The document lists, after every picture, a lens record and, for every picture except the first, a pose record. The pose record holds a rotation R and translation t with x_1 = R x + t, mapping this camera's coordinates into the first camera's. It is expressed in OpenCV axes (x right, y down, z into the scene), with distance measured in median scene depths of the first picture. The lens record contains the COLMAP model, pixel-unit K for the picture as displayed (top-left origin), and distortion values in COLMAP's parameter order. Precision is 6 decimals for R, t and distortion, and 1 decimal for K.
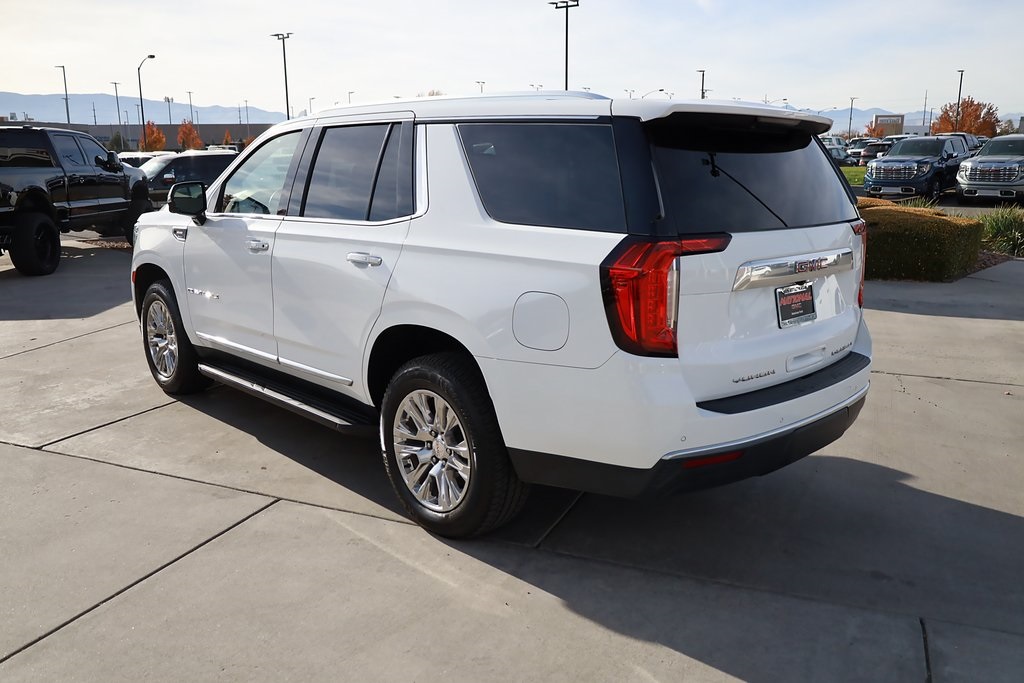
lens RADIAL K [[838.8, 0, 513.6], [0, 838.8, 337.2], [0, 0, 1]] dist [-0.008899, 0.005343]
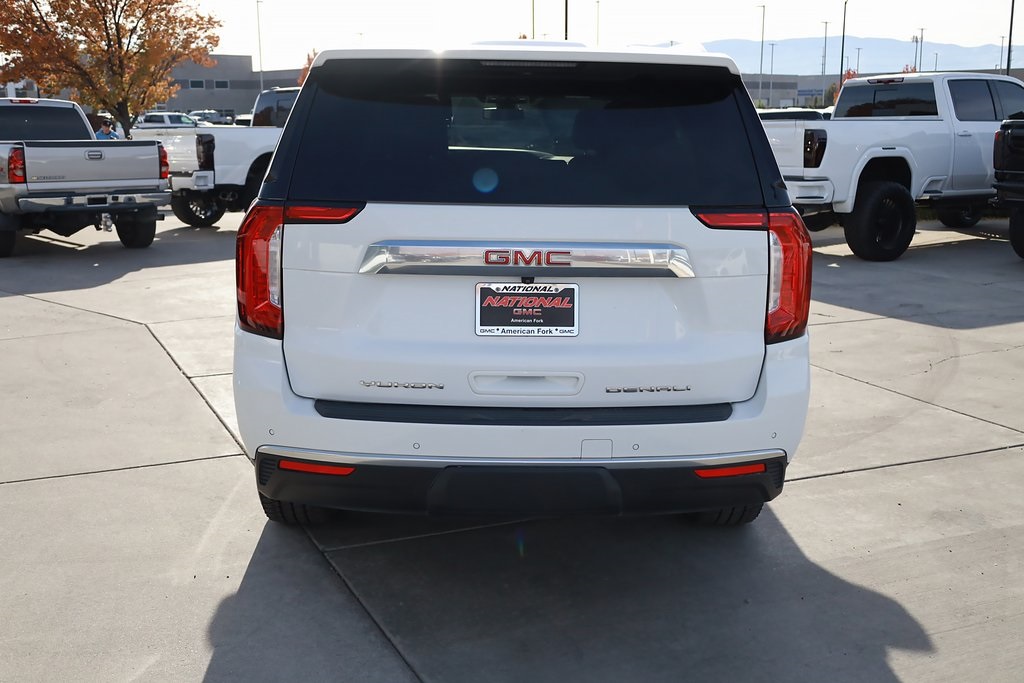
lens RADIAL K [[1176.7, 0, 511.0], [0, 1176.7, 343.8], [0, 0, 1]] dist [-0.007359, 0.000000]
pose [[0.717564, 0.139665, -0.682346, 0.911124], [-0.154292, 0.987223, 0.039812, -0.042512], [0.679188, 0.076713, 0.729945, 0.198562]]
